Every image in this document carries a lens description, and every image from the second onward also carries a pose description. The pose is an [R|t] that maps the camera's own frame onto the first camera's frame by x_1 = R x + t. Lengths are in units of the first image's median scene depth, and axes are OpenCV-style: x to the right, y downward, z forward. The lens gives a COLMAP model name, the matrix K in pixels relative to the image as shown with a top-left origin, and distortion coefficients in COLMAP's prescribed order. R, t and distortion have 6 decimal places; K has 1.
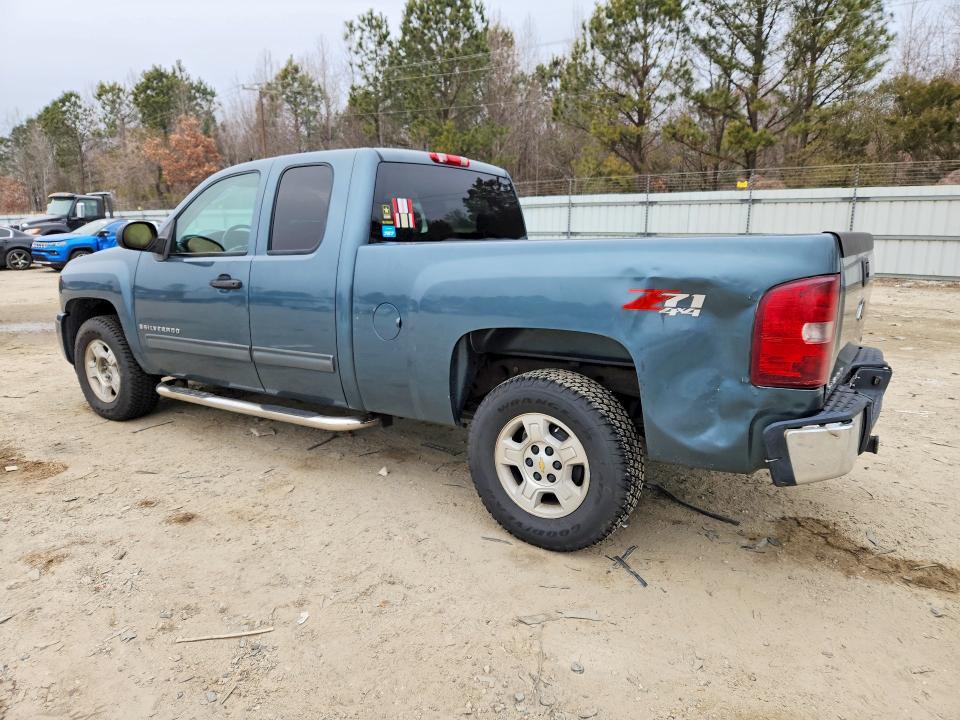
lens RADIAL K [[655.9, 0, 480.0], [0, 655.9, 360.0], [0, 0, 1]] dist [0.075152, -0.058365]
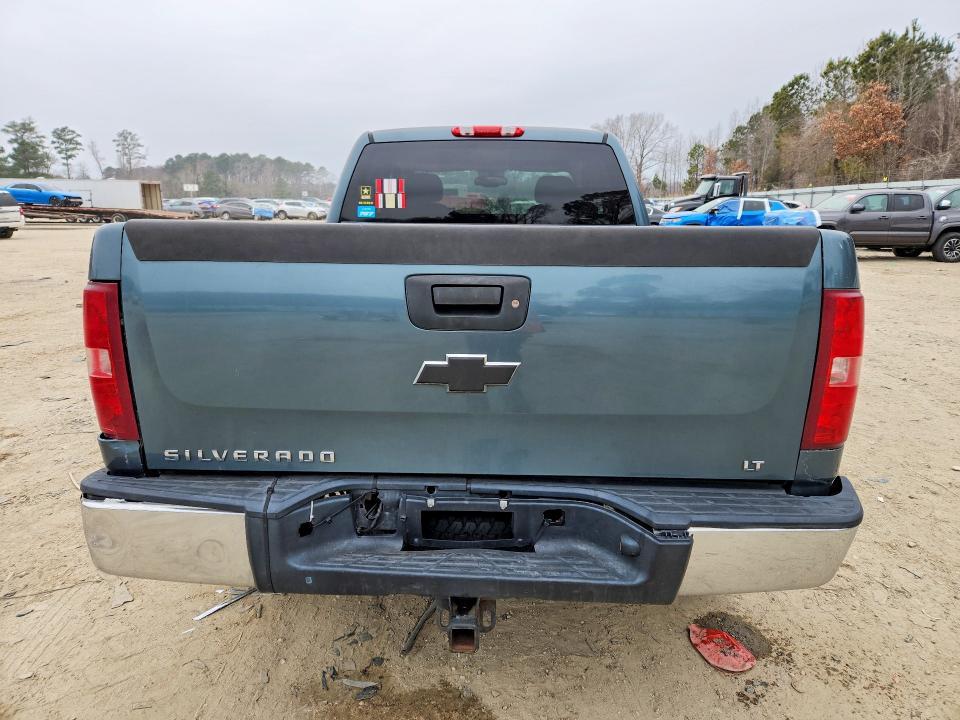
lens RADIAL K [[641.9, 0, 469.9], [0, 641.9, 357.3], [0, 0, 1]] dist [0.061274, -0.054966]
pose [[0.516340, 0.196120, -0.833625, 0.138268], [-0.166181, 0.977867, 0.127124, -0.021497], [0.840105, 0.072894, 0.537503, 0.102699]]
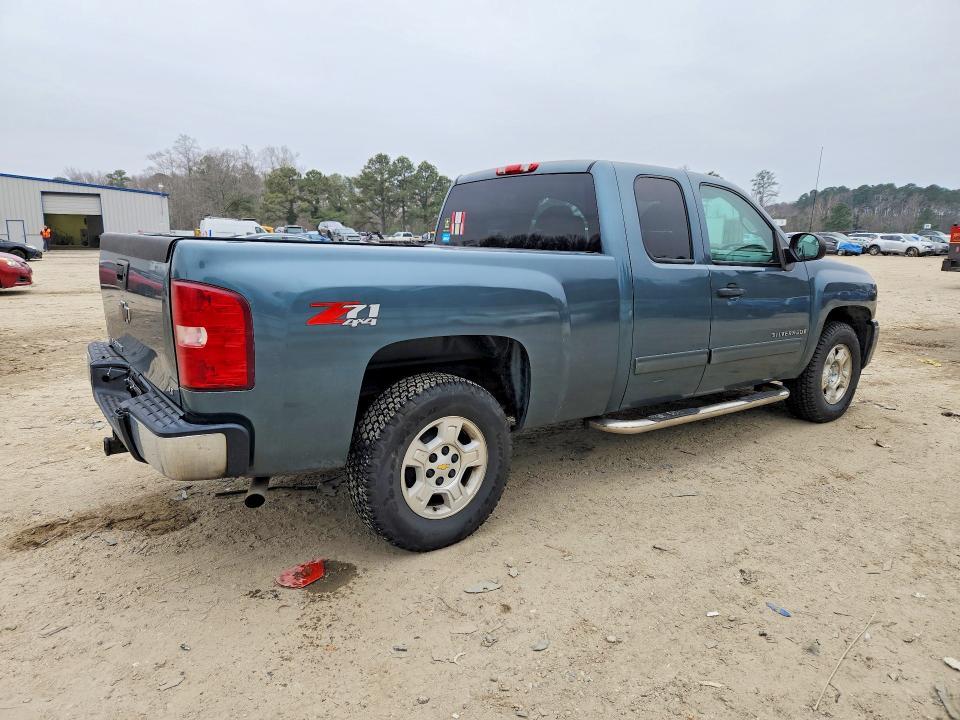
lens RADIAL K [[641.9, 0, 469.9], [0, 641.9, 357.3], [0, 0, 1]] dist [0.061274, -0.054966]
pose [[-0.359737, 0.166640, -0.918053, 0.181783], [-0.188514, 0.950651, 0.246425, -0.049448], [0.913812, 0.261714, -0.310571, 0.253557]]
